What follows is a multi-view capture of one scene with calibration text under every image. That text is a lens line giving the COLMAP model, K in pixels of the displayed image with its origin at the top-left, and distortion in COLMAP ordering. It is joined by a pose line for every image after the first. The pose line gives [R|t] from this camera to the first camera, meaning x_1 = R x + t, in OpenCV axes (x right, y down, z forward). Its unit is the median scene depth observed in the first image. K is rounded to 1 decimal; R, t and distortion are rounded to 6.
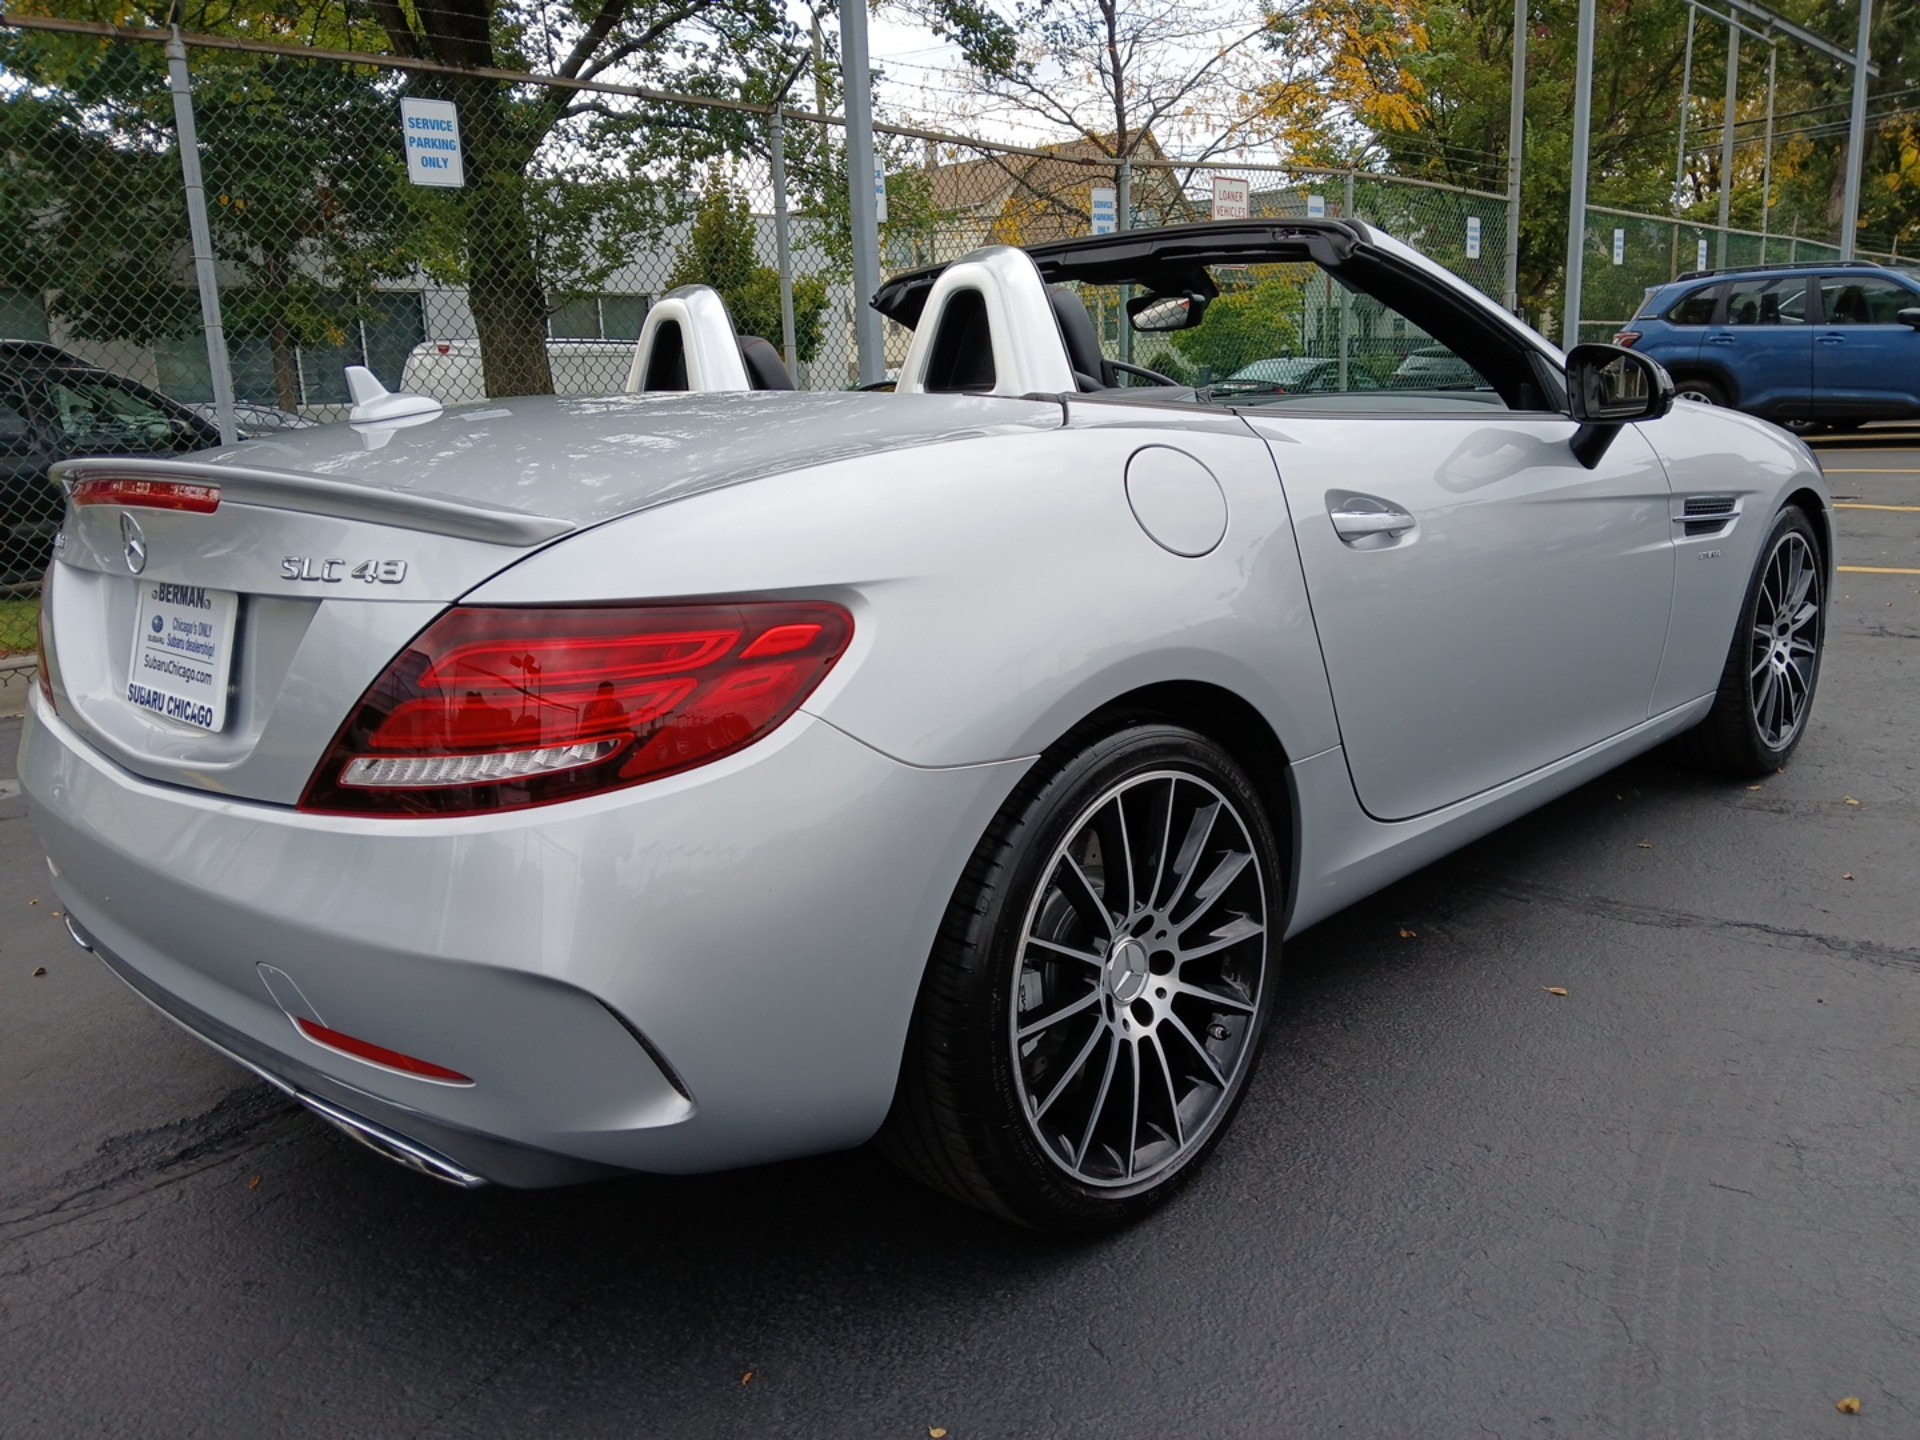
lens RADIAL K [[1503.9, 0, 958.2], [0, 1503.9, 736.0], [0, 0, 1]] dist [0.004855, -0.028566]
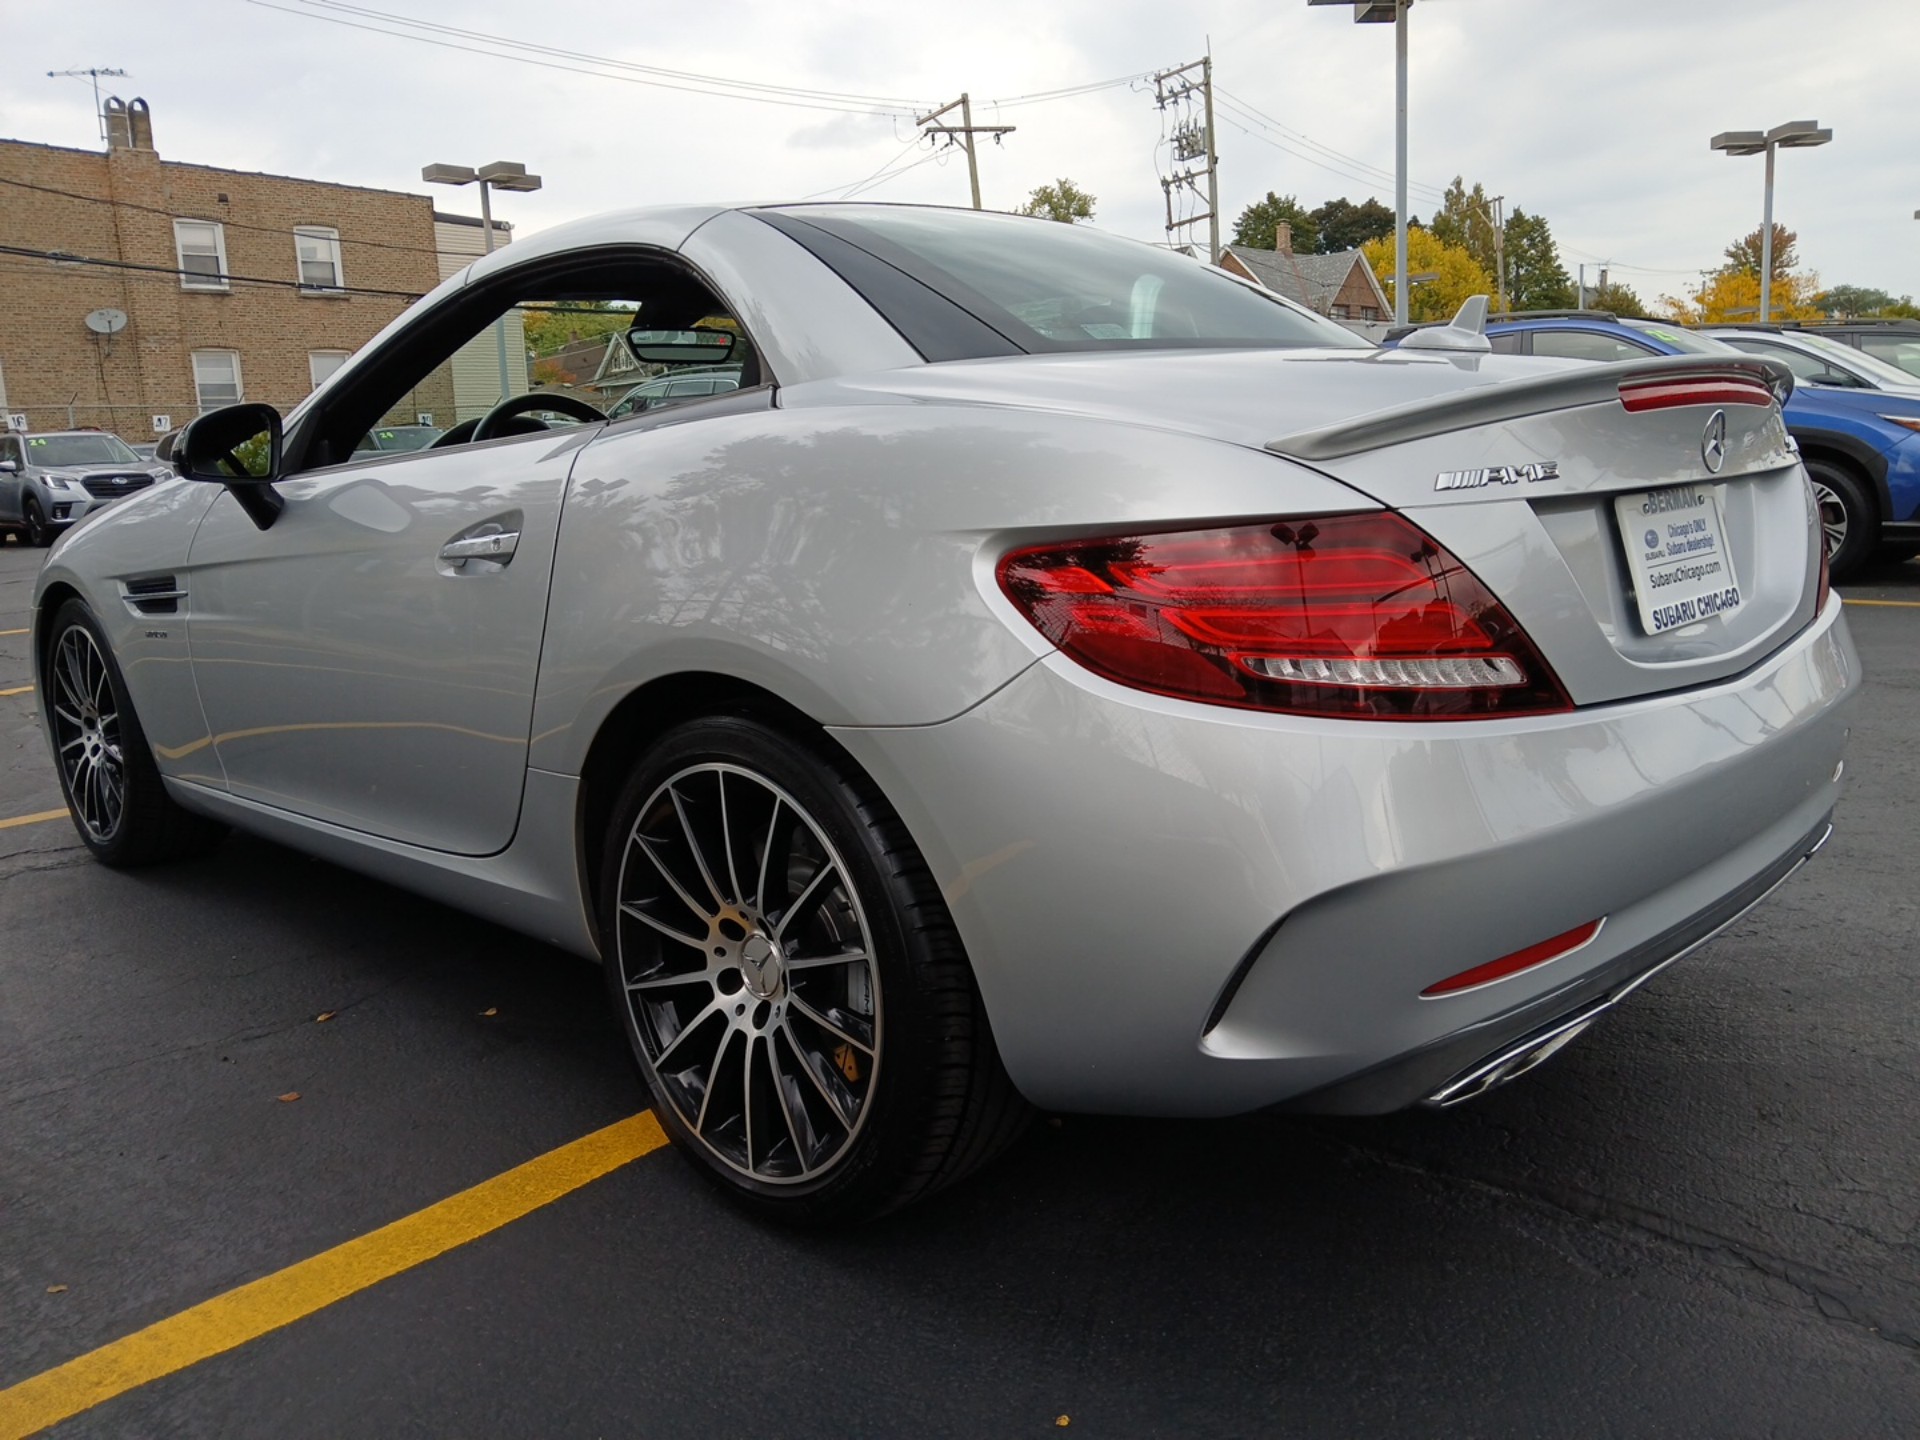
lens RADIAL K [[1503.9, 0, 953.3], [0, 1503.9, 724.1], [0, 0, 1]] dist [0.004855, -0.028566]
pose [[0.007277, -0.139145, 0.990245, -1.409839], [0.269464, 0.953913, 0.132059, -0.195676], [-0.962983, 0.265875, 0.044436, 1.343551]]
